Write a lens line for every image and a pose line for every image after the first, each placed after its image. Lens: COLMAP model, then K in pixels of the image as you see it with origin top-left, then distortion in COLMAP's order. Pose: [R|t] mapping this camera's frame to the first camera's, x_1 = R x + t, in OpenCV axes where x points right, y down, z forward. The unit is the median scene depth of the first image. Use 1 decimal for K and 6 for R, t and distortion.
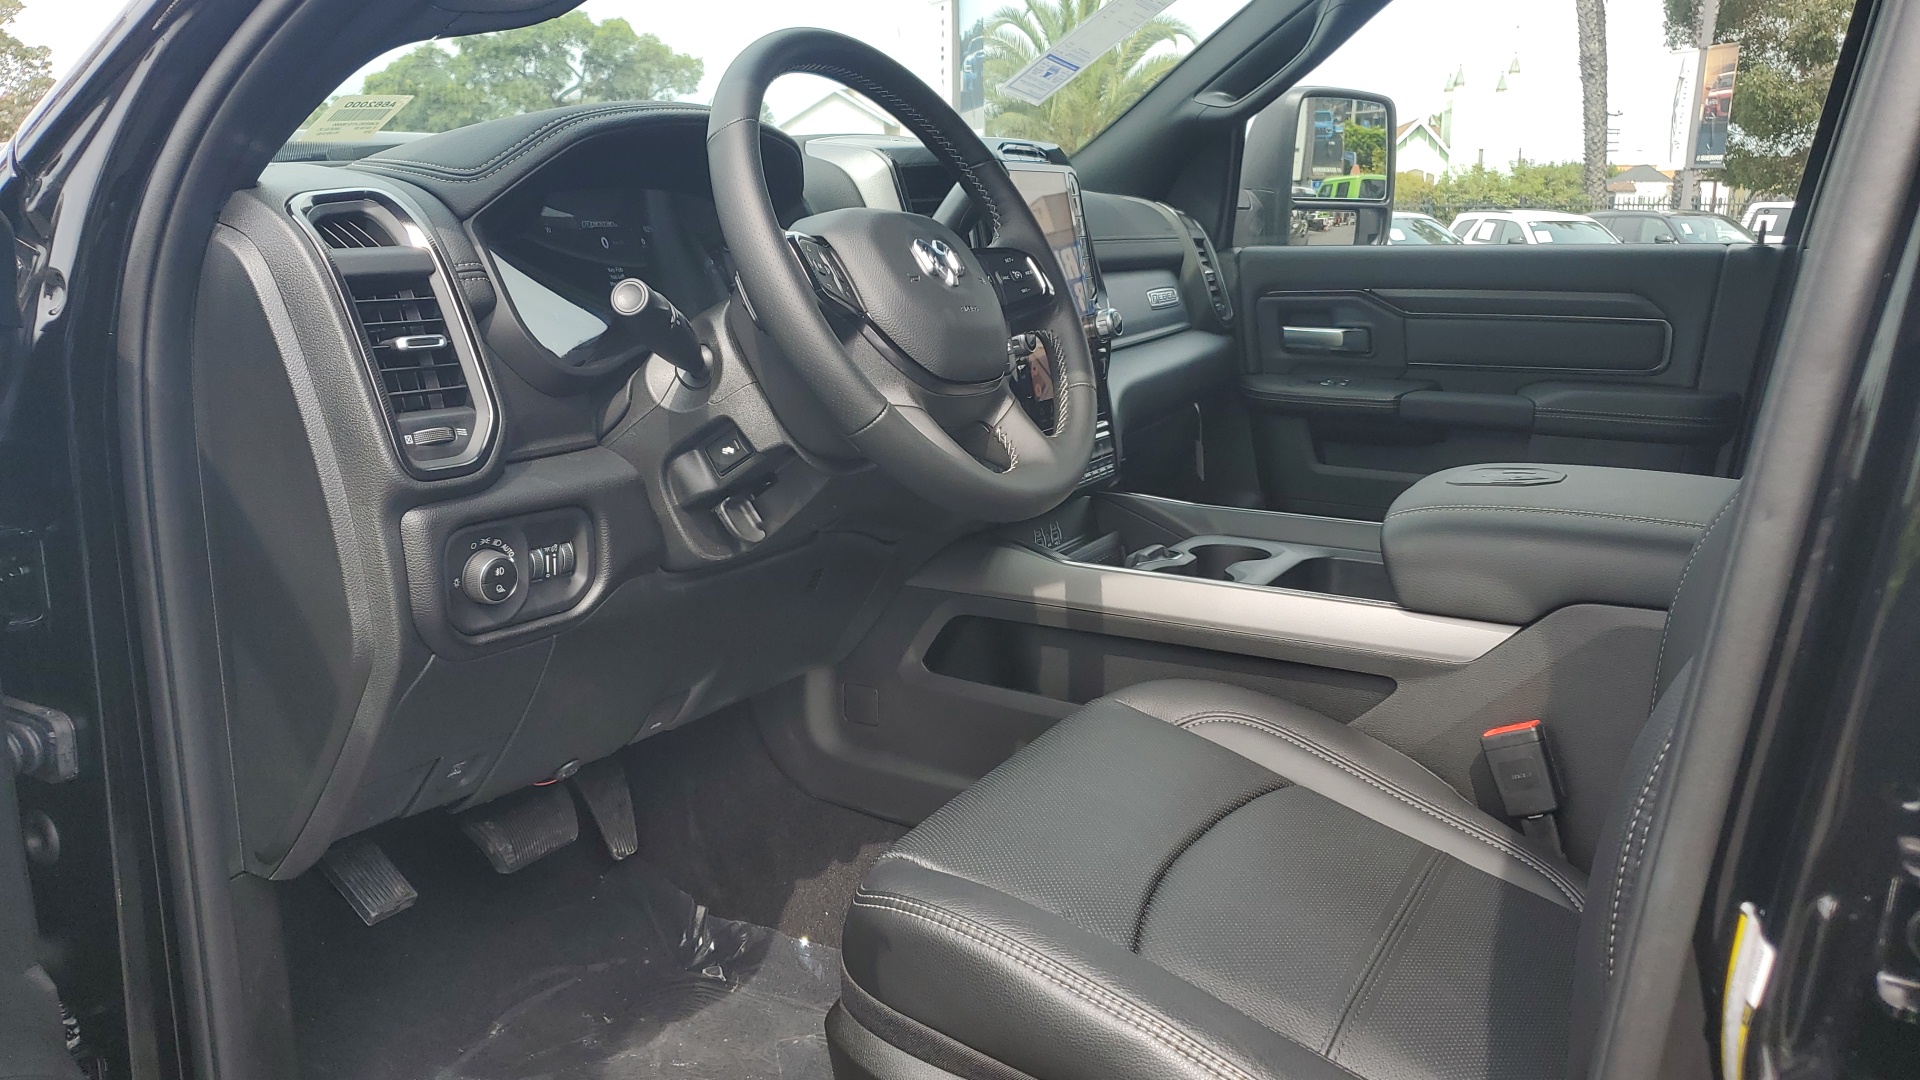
lens RADIAL K [[1479.1, 0, 959.1], [0, 1479.1, 543.4], [0, 0, 1]] dist [0.033826, -0.002455]
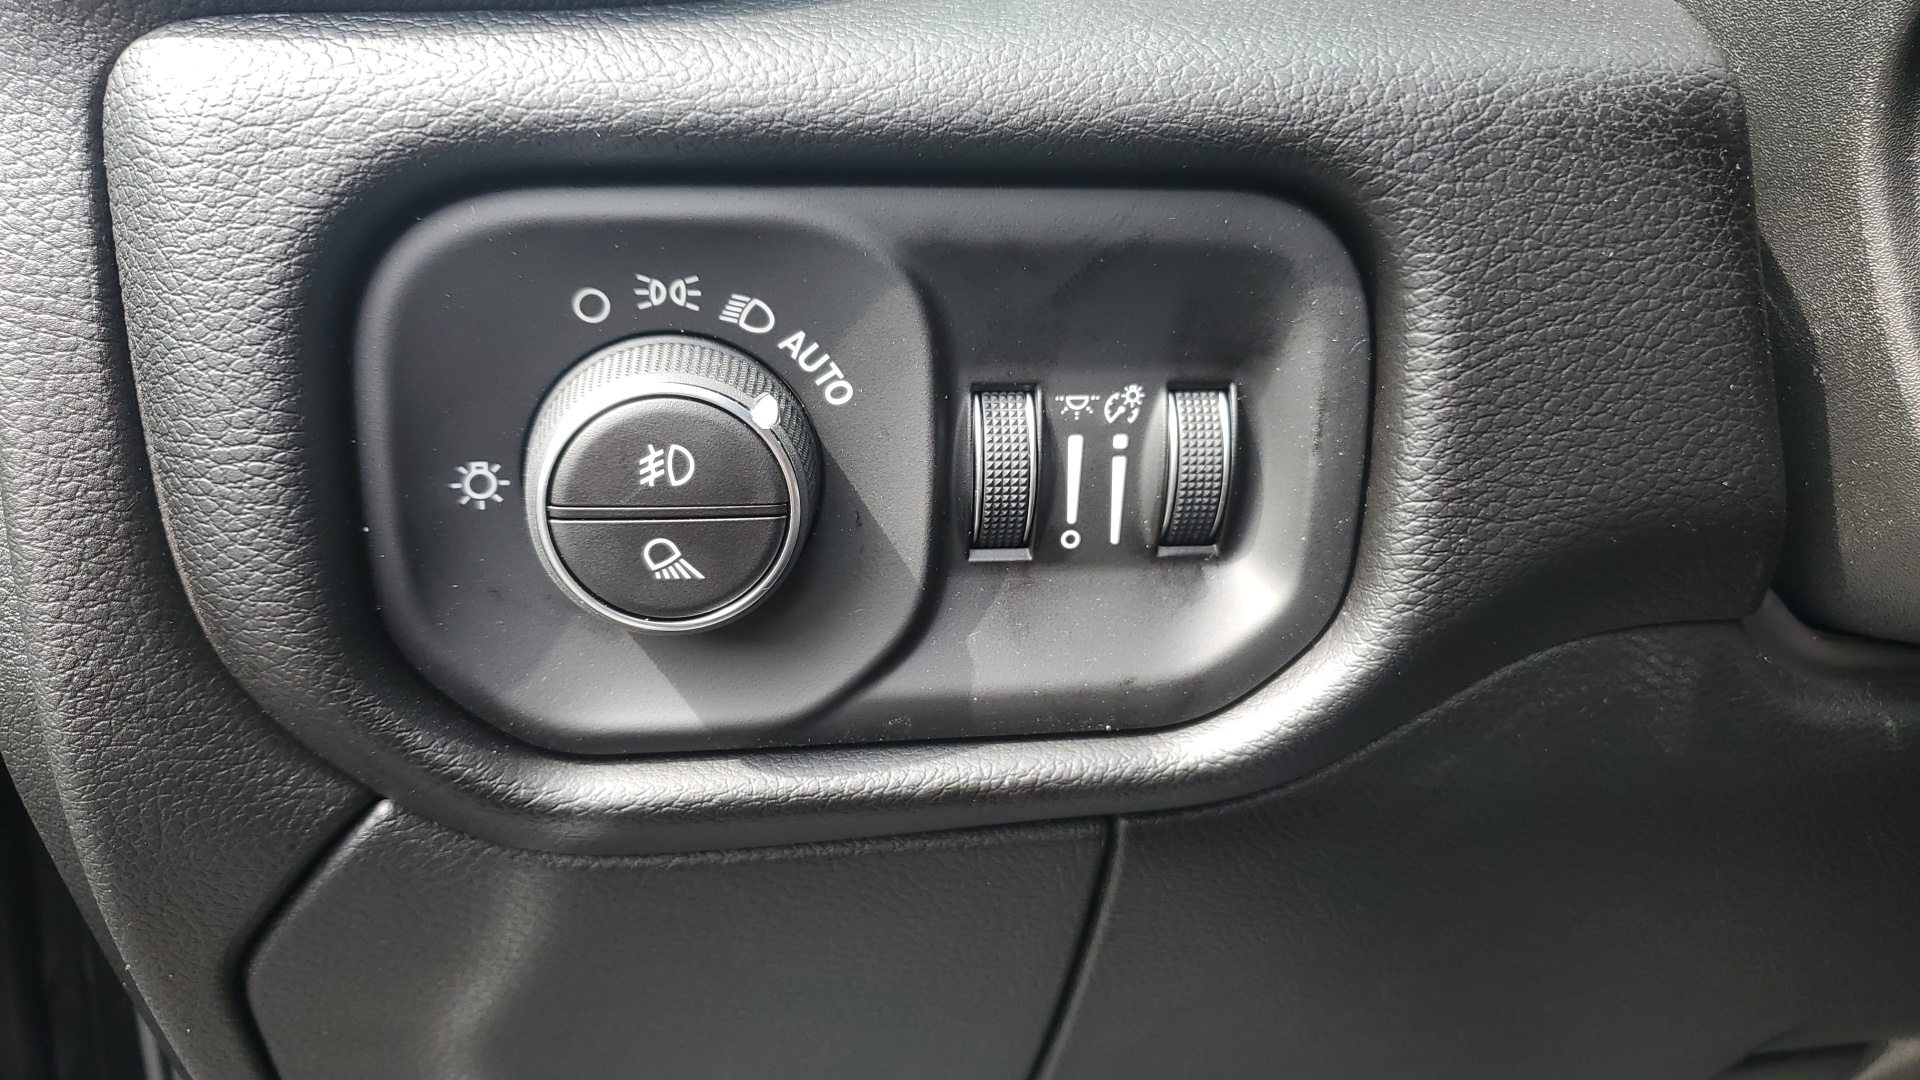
lens RADIAL K [[1479.1, 0, 957.4], [0, 1479.1, 540.4], [0, 0, 1]] dist [0.033826, -0.002455]
pose [[0.668984, 0.226568, -0.707903, -0.149699], [-0.163520, 0.973938, 0.157184, -0.005976], [0.725066, 0.010603, 0.688597, 0.853586]]
